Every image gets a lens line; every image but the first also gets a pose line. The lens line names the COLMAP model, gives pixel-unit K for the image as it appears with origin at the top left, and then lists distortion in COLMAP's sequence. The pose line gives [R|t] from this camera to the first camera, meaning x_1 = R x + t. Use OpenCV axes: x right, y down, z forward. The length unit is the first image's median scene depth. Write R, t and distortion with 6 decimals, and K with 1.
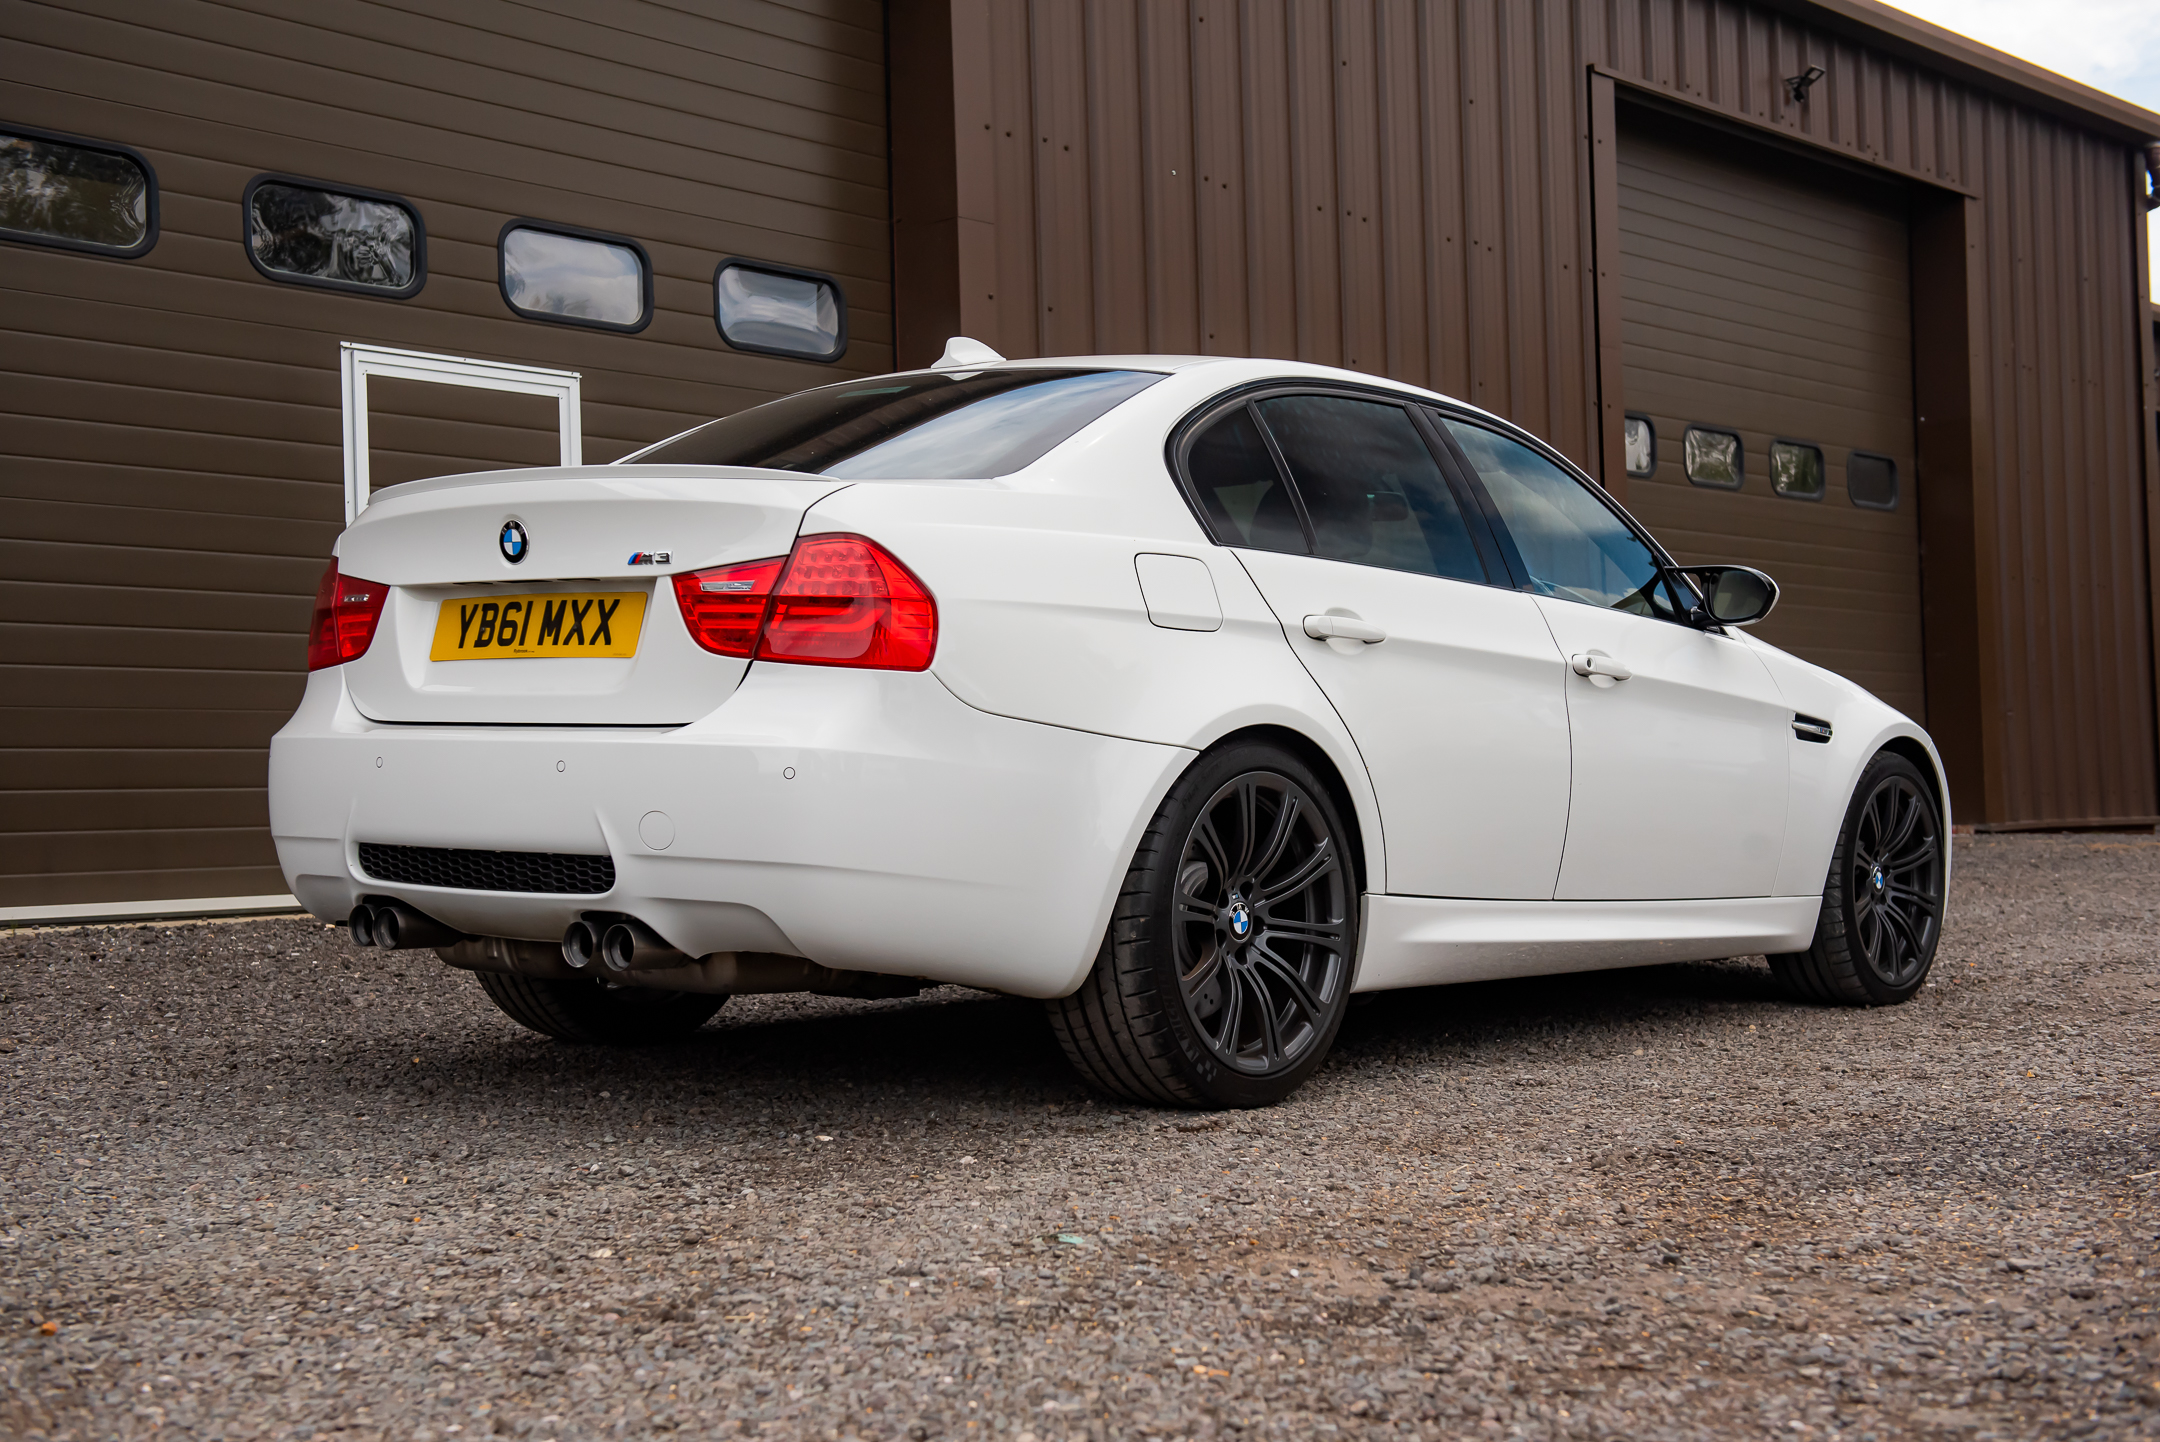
lens RADIAL K [[2804.0, 0, 1080.0], [0, 2804.0, 721.0], [0, 0, 1]] dist [0.018399, 0.013214]
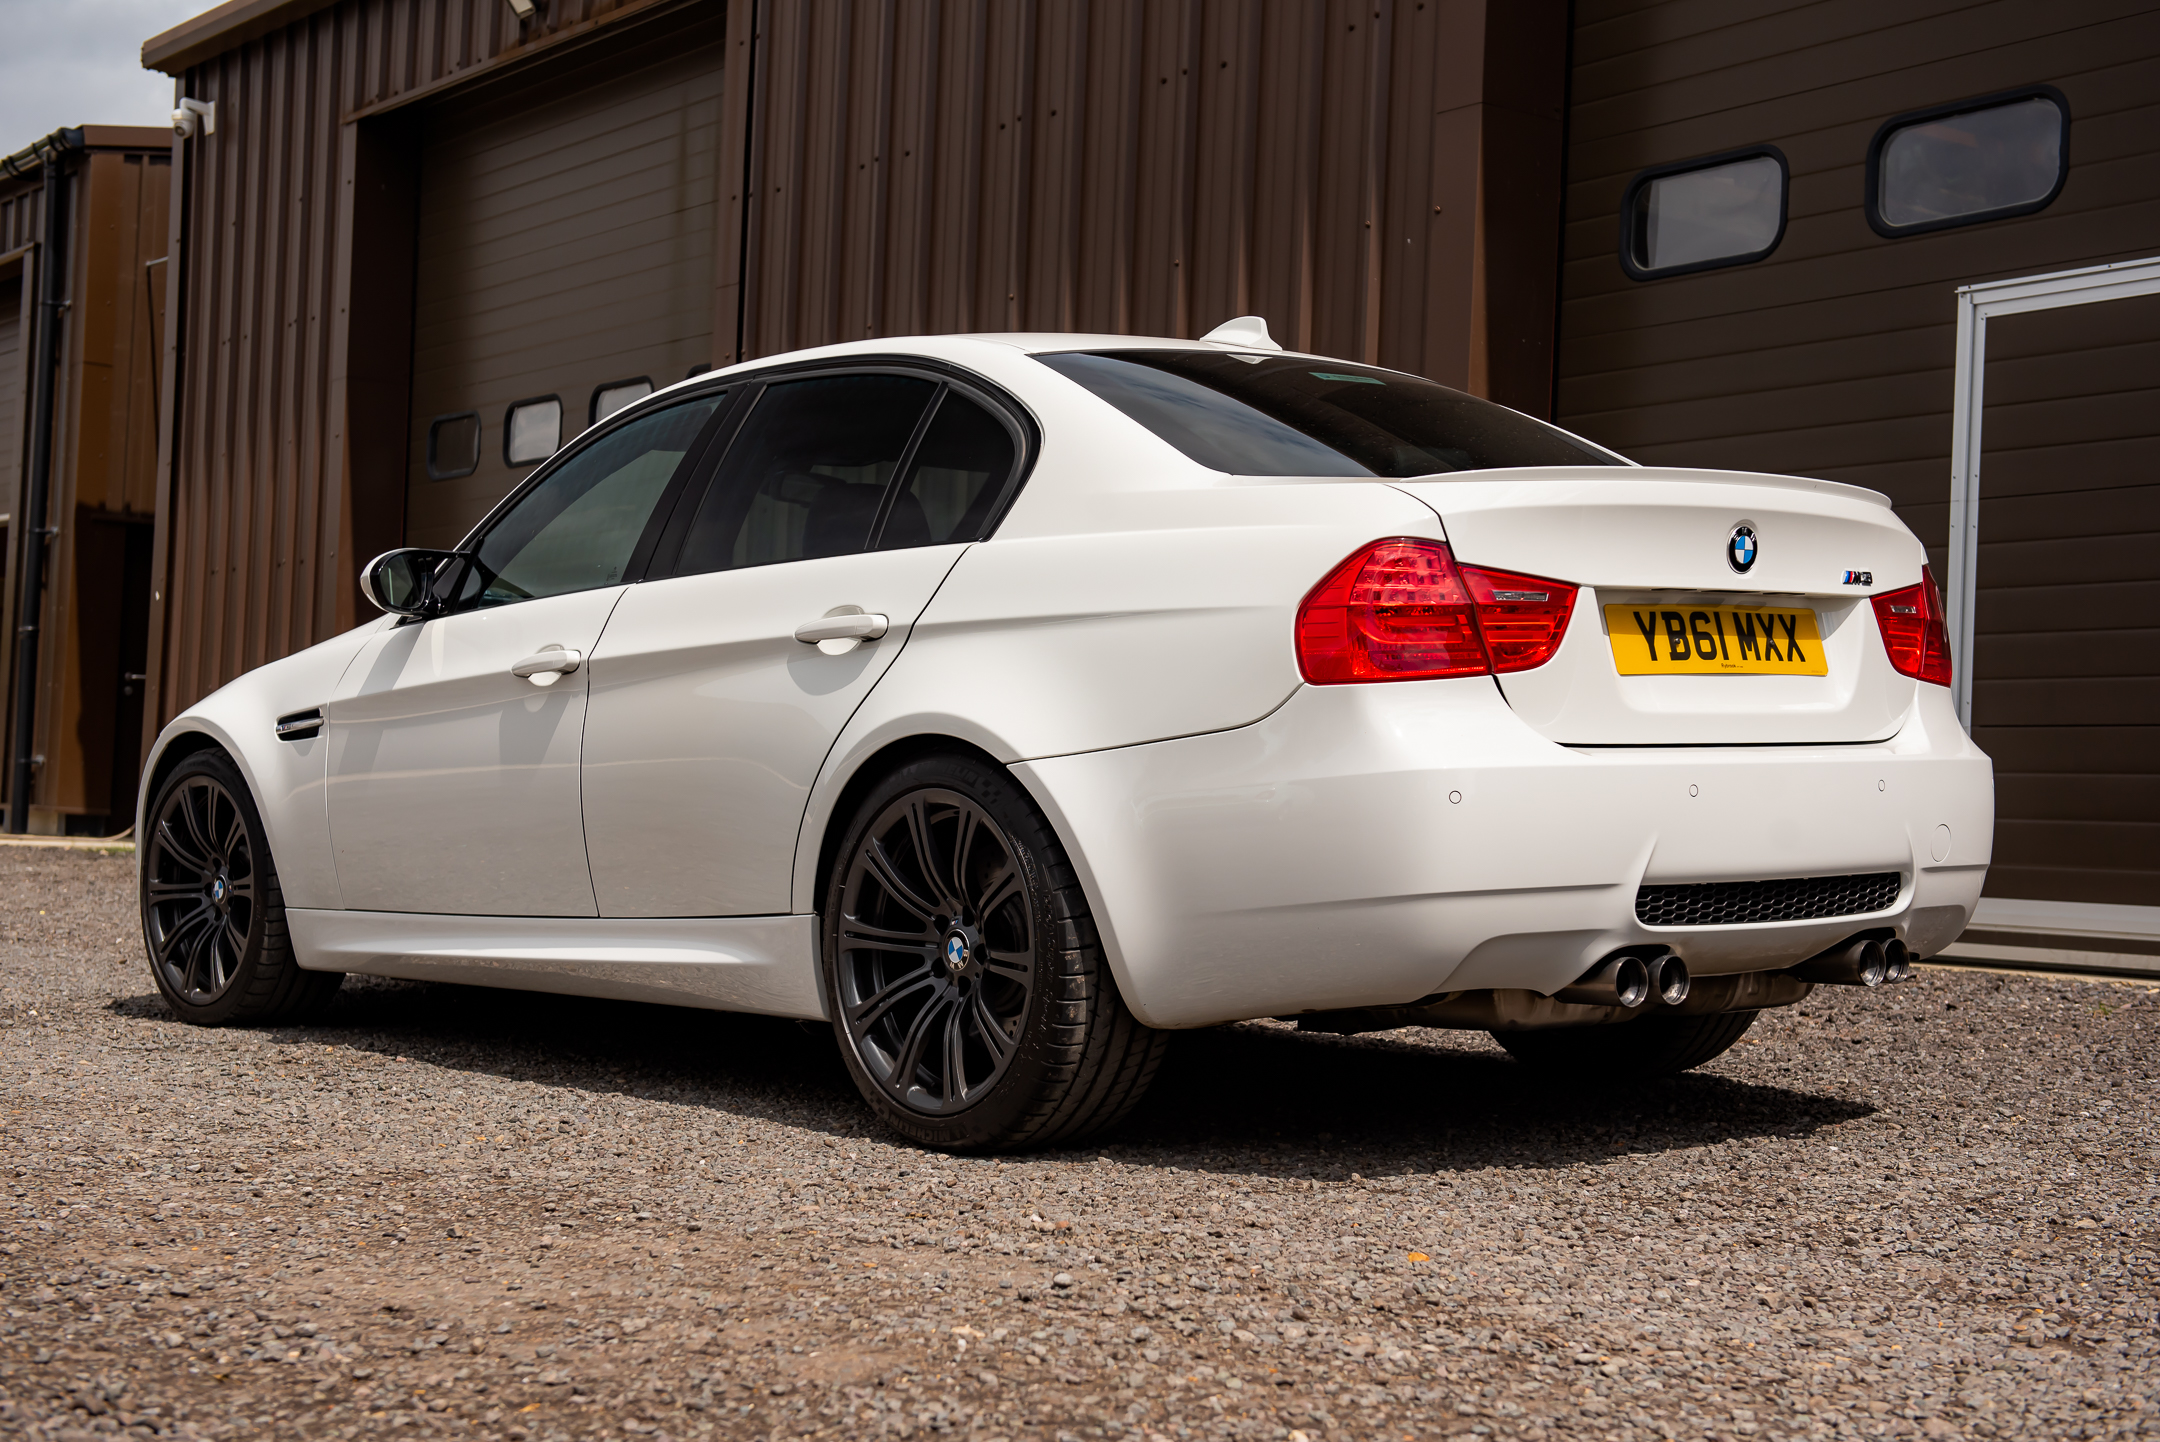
lens RADIAL K [[3033.5, 0, 1080.0], [0, 3033.5, 721.0], [0, 0, 1]] dist [0.143458, -0.037997]
pose [[0.194509, -0.008887, 0.980861, -1.238199], [0.004823, 0.999956, 0.008104, -0.015850], [-0.980889, 0.003154, 0.194543, 1.014759]]
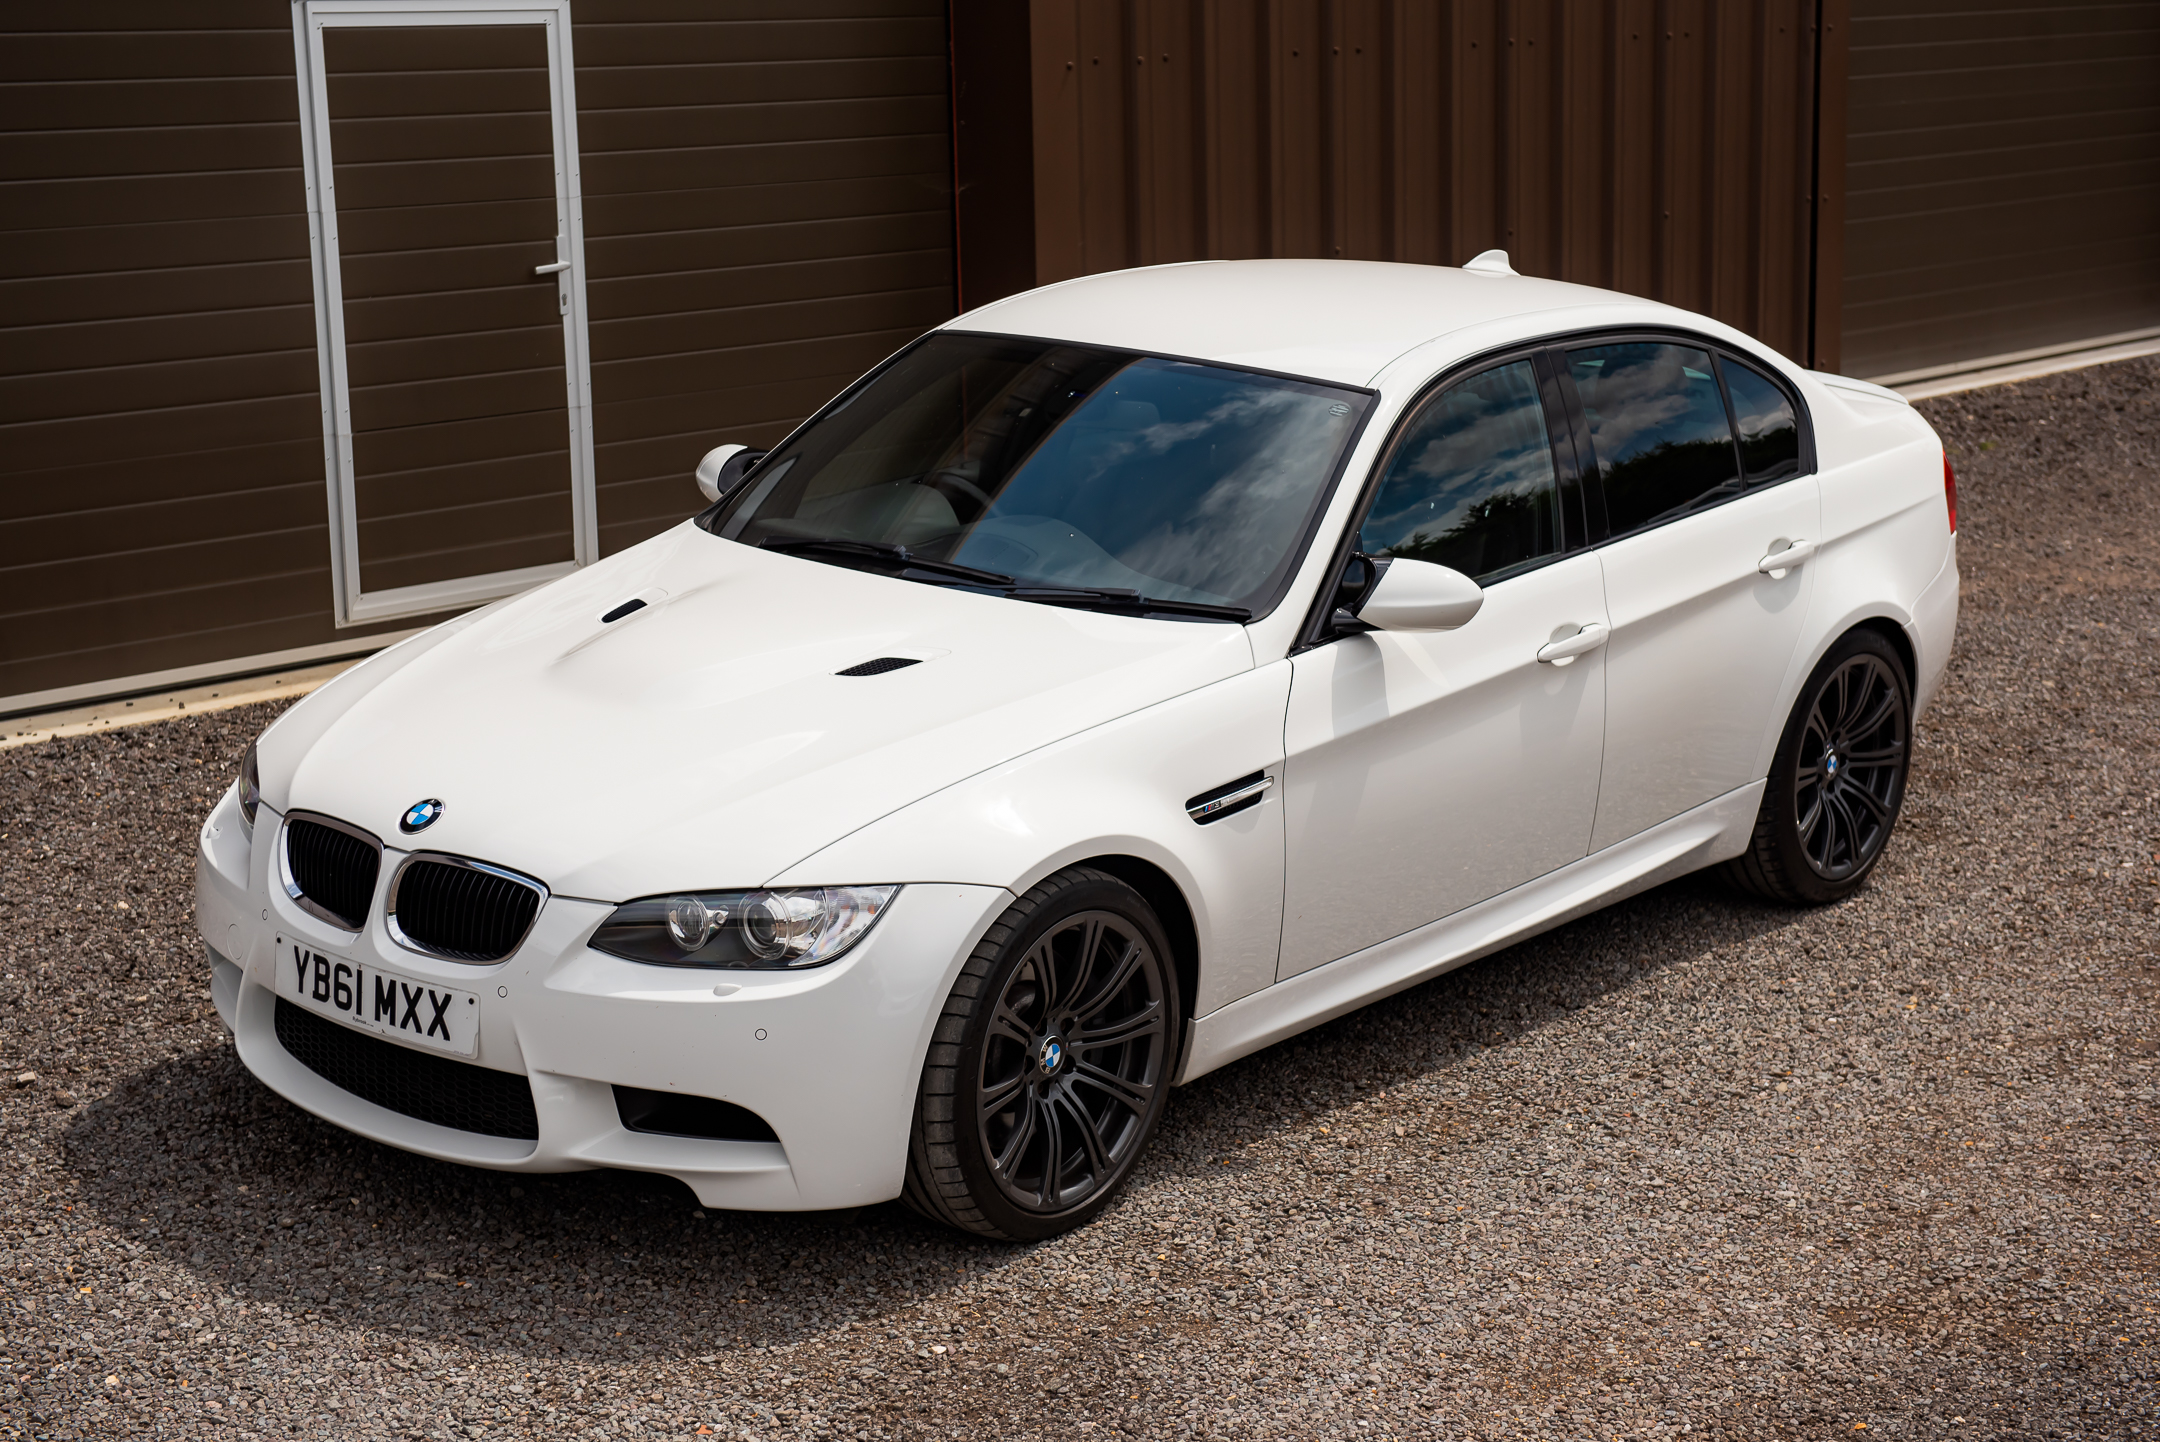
lens RADIAL K [[3458.0, 0, 1082.9], [0, 3458.0, 775.7], [0, 0, 1]] dist [0.072673, 0.077985]
pose [[-0.999130, -0.040560, 0.009674, 0.126136], [-0.036739, 0.966024, 0.255828, -0.344391], [-0.019722, 0.255250, -0.966674, 2.906588]]
